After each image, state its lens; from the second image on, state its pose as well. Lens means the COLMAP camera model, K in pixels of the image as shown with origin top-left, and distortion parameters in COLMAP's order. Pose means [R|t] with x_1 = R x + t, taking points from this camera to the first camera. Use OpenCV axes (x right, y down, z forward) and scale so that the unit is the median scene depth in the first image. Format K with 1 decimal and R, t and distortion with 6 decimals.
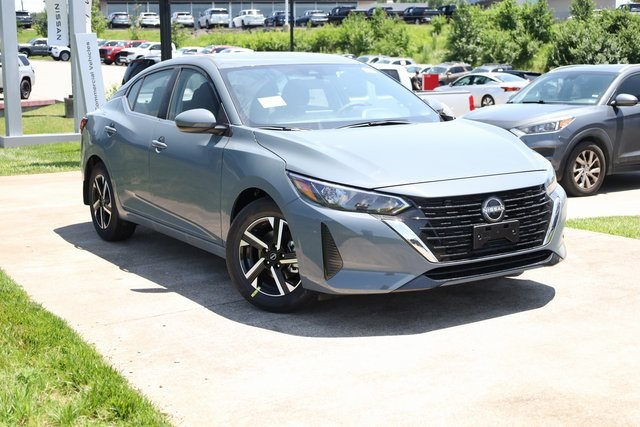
lens RADIAL K [[926.4, 0, 322.2], [0, 926.4, 214.4], [0, 0, 1]] dist [0.028759, 0.000000]
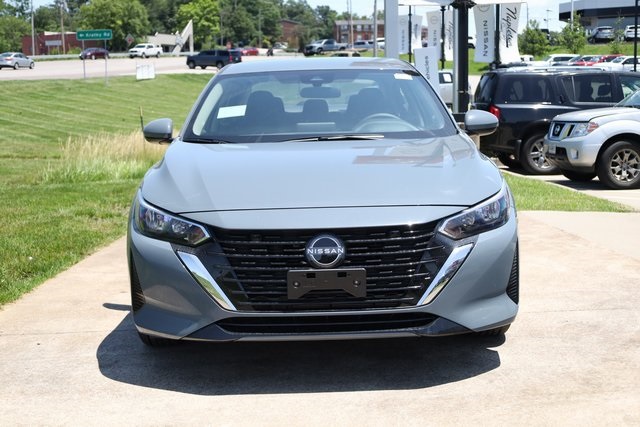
lens RADIAL K [[926.4, 0, 320.2], [0, 926.4, 212.6], [0, 0, 1]] dist [0.028759, 0.000000]
pose [[0.843367, 0.064371, -0.533468, 0.591780], [-0.075399, 0.997153, 0.001121, -0.037966], [0.532022, 0.039278, 0.845819, 0.349317]]
